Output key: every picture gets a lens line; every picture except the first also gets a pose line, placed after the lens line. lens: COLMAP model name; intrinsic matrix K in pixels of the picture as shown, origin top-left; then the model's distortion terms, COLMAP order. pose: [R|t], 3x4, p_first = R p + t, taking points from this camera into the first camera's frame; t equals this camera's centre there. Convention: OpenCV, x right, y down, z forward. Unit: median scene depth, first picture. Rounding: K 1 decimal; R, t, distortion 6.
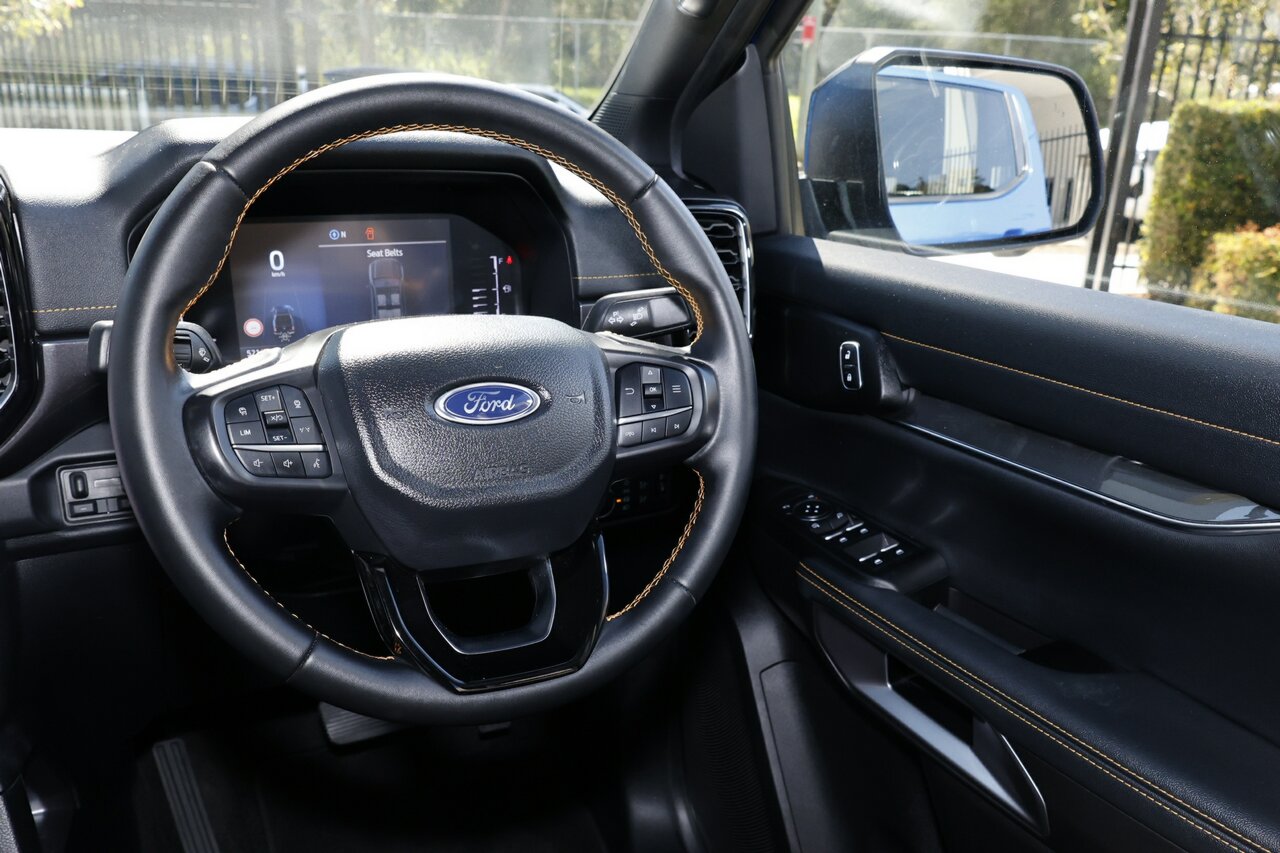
lens RADIAL K [[988.1, 0, 635.0], [0, 988.1, 397.5], [0, 0, 1]] dist [0.003426, 0.004136]
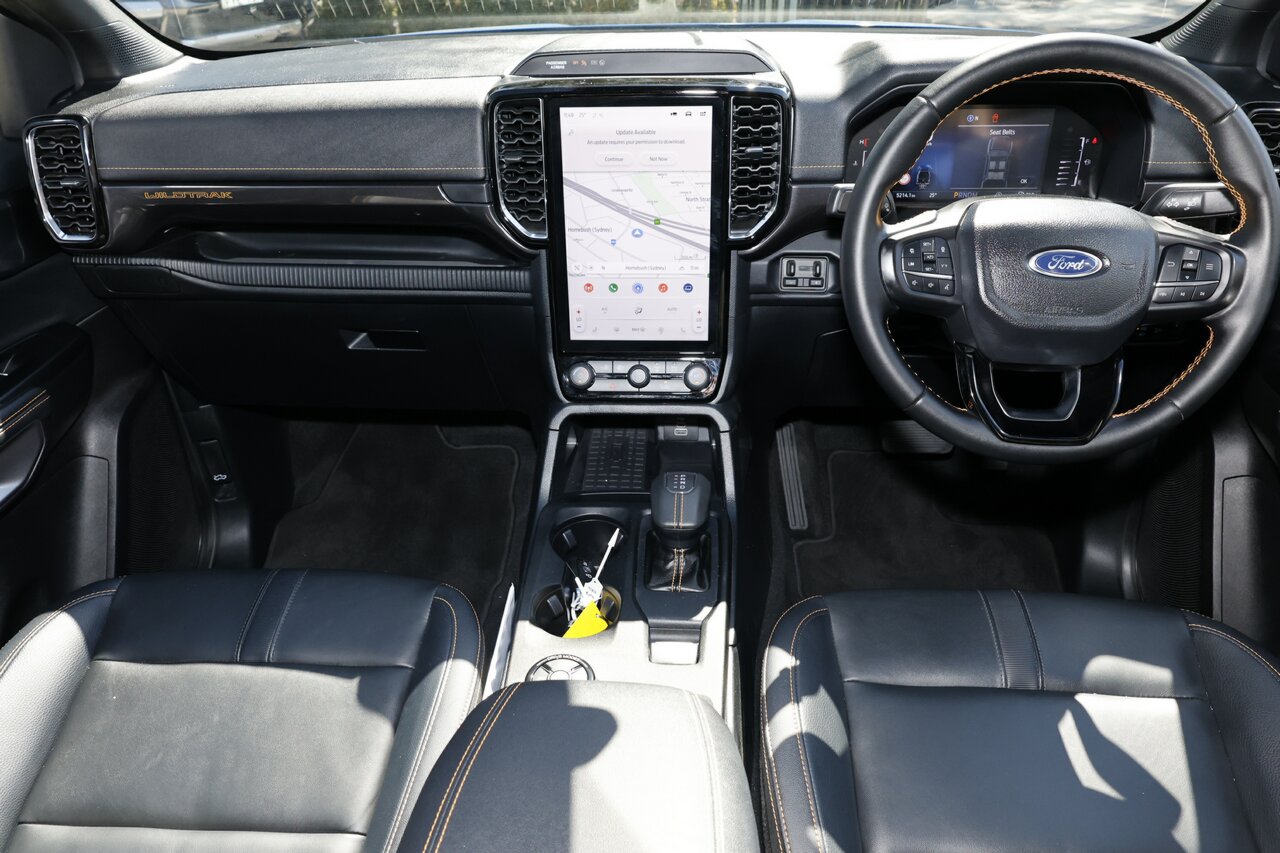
lens RADIAL K [[988.1, 0, 635.0], [0, 988.1, 397.5], [0, 0, 1]] dist [0.003426, 0.004136]
pose [[0.883735, 0.221812, -0.412082, -0.055968], [-0.103973, 0.951593, 0.289239, -0.151235], [0.456291, -0.212766, 0.864019, -0.578082]]
